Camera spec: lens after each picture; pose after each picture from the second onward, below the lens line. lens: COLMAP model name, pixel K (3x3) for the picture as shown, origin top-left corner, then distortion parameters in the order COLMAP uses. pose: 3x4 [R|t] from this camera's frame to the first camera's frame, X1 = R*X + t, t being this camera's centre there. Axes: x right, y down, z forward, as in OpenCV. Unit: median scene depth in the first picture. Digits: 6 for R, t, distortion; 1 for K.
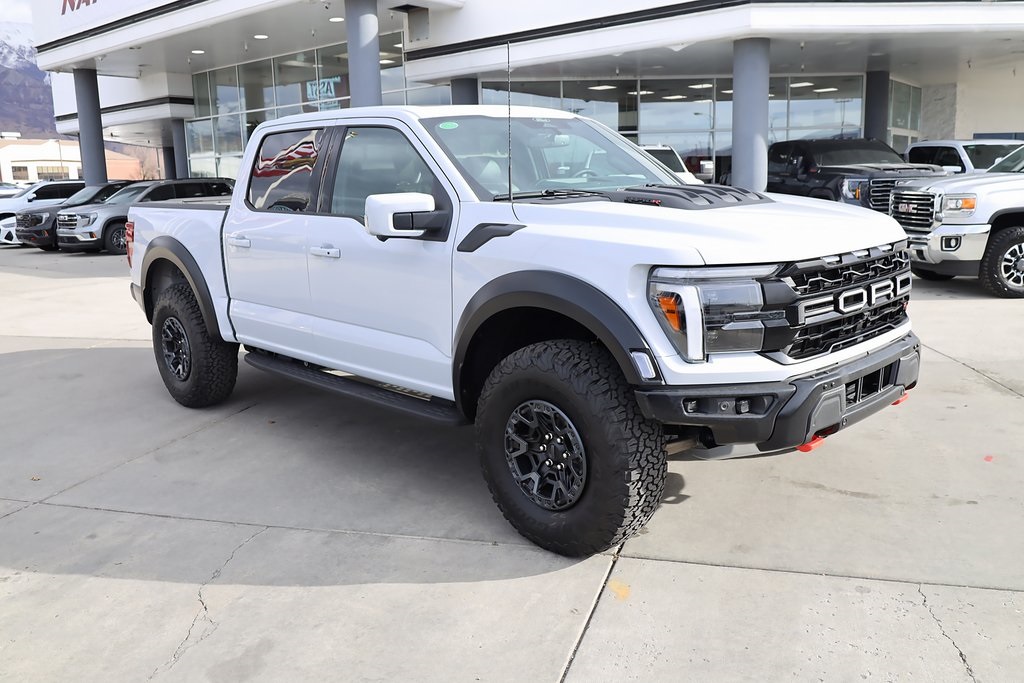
lens RADIAL K [[844.7, 0, 528.5], [0, 844.7, 339.5], [0, 0, 1]] dist [-0.022896, 0.024820]
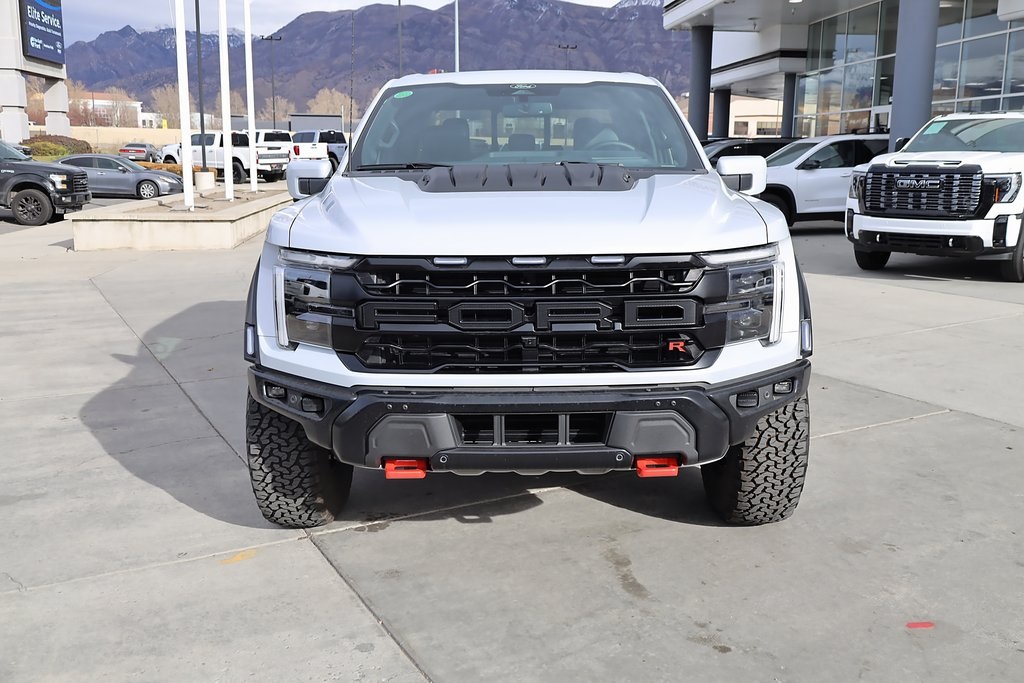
lens RADIAL K [[939.6, 0, 509.3], [0, 939.6, 337.5], [0, 0, 1]] dist [-0.008734, 0.000000]
pose [[0.702619, 0.167025, -0.691685, 0.881358], [-0.151581, 0.984882, 0.083847, -0.089458], [0.695233, 0.045934, 0.717315, 0.325516]]
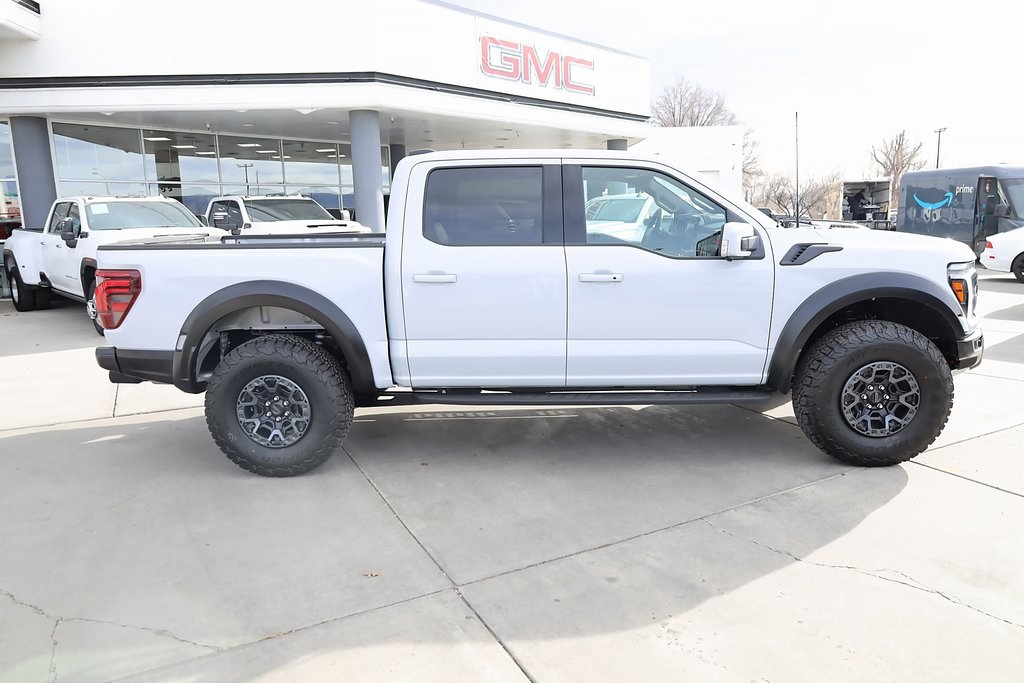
lens RADIAL K [[706.9, 0, 534.0], [0, 706.9, 326.7], [0, 0, 1]] dist [-0.026353, 0.019062]
pose [[0.726380, -0.098765, 0.680160, -1.081369], [0.132959, 0.991120, 0.001925, -0.060932], [-0.674310, 0.089035, 0.733061, 0.445141]]
